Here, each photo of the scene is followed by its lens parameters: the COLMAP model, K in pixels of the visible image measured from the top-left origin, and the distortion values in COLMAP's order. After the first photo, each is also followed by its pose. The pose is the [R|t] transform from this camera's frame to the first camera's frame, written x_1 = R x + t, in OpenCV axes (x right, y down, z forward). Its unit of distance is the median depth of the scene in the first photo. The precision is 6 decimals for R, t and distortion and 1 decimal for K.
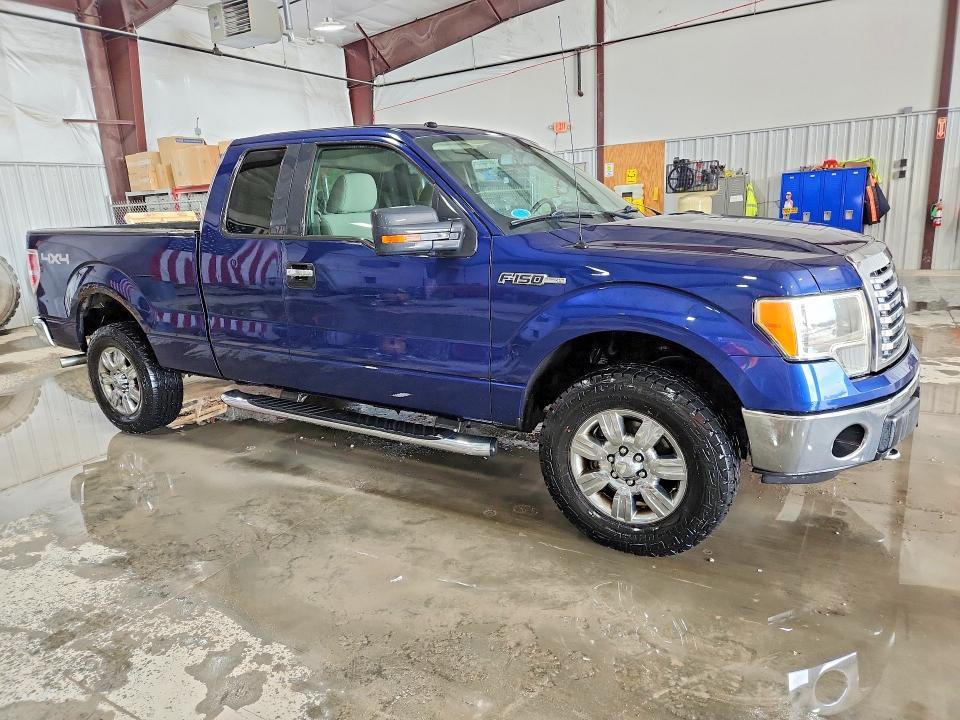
lens RADIAL K [[633.3, 0, 476.0], [0, 633.3, 357.7], [0, 0, 1]] dist [0.070488, -0.054971]
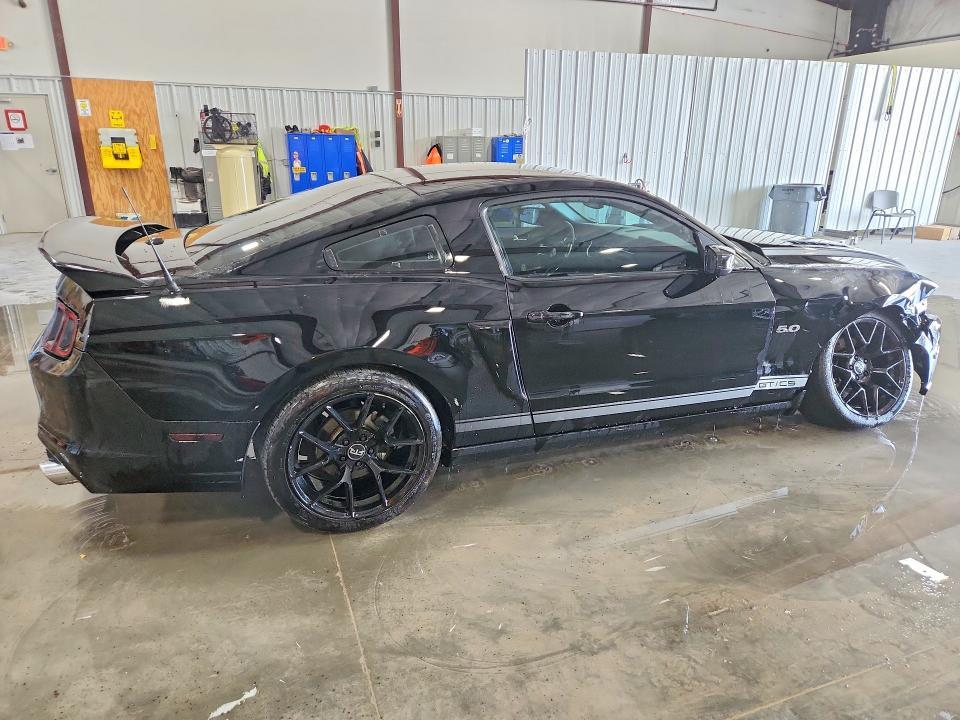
lens RADIAL K [[633.3, 0, 476.0], [0, 633.3, 357.7], [0, 0, 1]] dist [0.070488, -0.054971]
pose [[0.627616, -0.183303, 0.756636, -0.196597], [0.138503, 0.982672, 0.123177, -0.011449], [-0.766104, 0.027488, 0.642129, 0.099467]]
